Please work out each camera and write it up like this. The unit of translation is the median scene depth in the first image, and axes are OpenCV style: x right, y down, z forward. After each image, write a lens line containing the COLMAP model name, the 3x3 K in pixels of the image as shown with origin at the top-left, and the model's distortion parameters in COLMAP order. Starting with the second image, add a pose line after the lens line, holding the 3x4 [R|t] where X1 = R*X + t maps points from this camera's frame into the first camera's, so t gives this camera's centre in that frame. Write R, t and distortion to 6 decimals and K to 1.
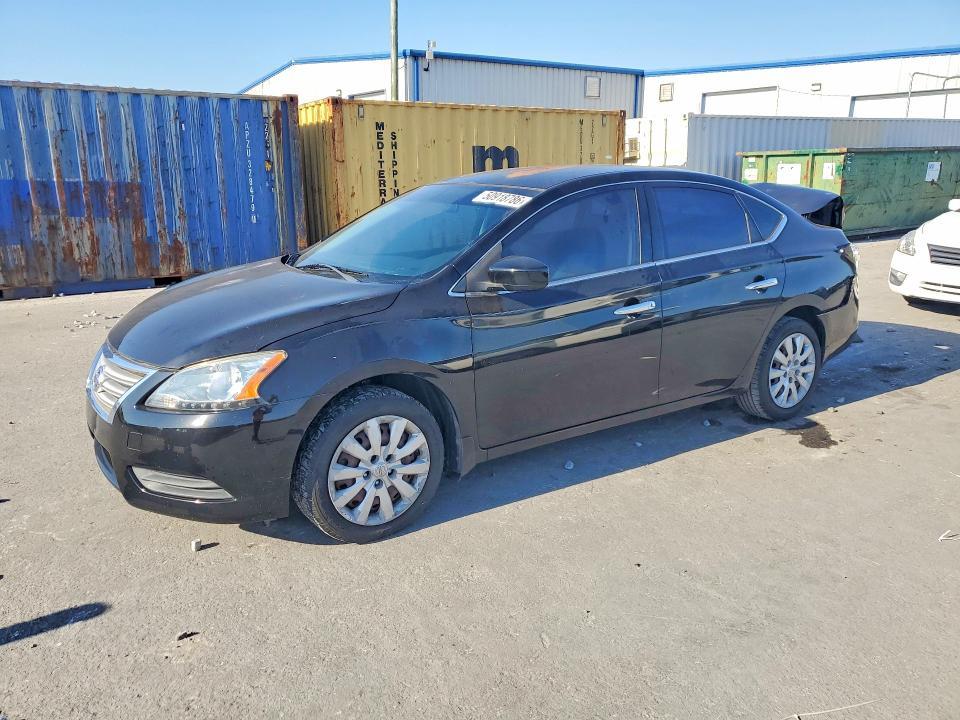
lens RADIAL K [[800.7, 0, 482.0], [0, 800.7, 339.3], [0, 0, 1]] dist [-0.010315, 0.023312]
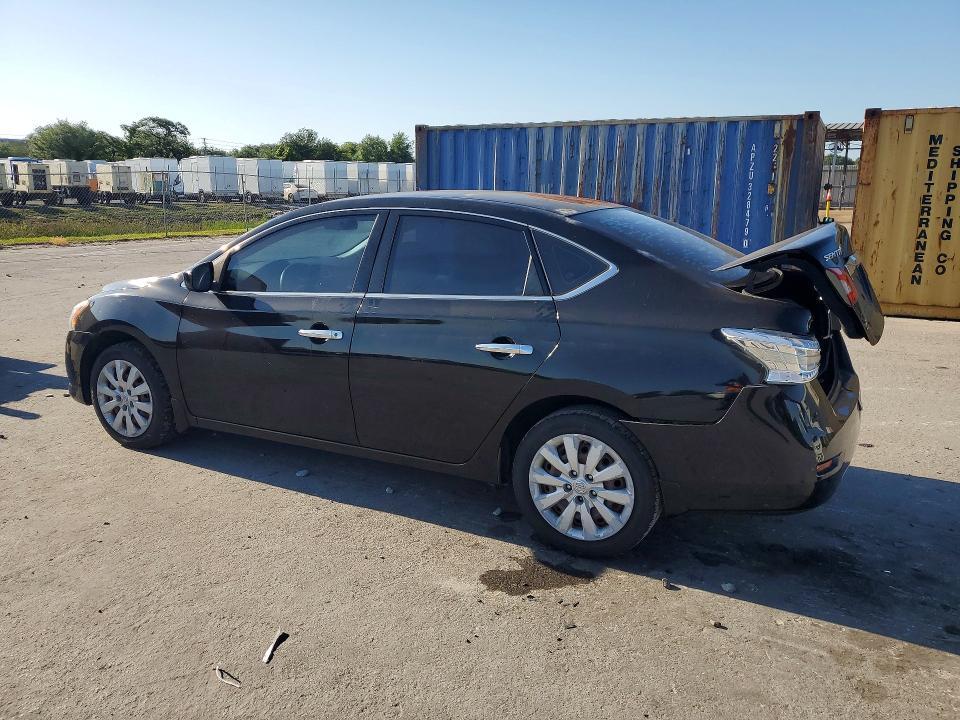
lens RADIAL K [[745.9, 0, 476.4], [0, 745.9, 379.4], [0, 0, 1]] dist [0.023670, 0.001725]
pose [[0.454258, 0.227683, -0.861284, 0.431819], [-0.196981, 0.968530, 0.152142, -0.065381], [0.868820, 0.100545, 0.484812, 0.291650]]
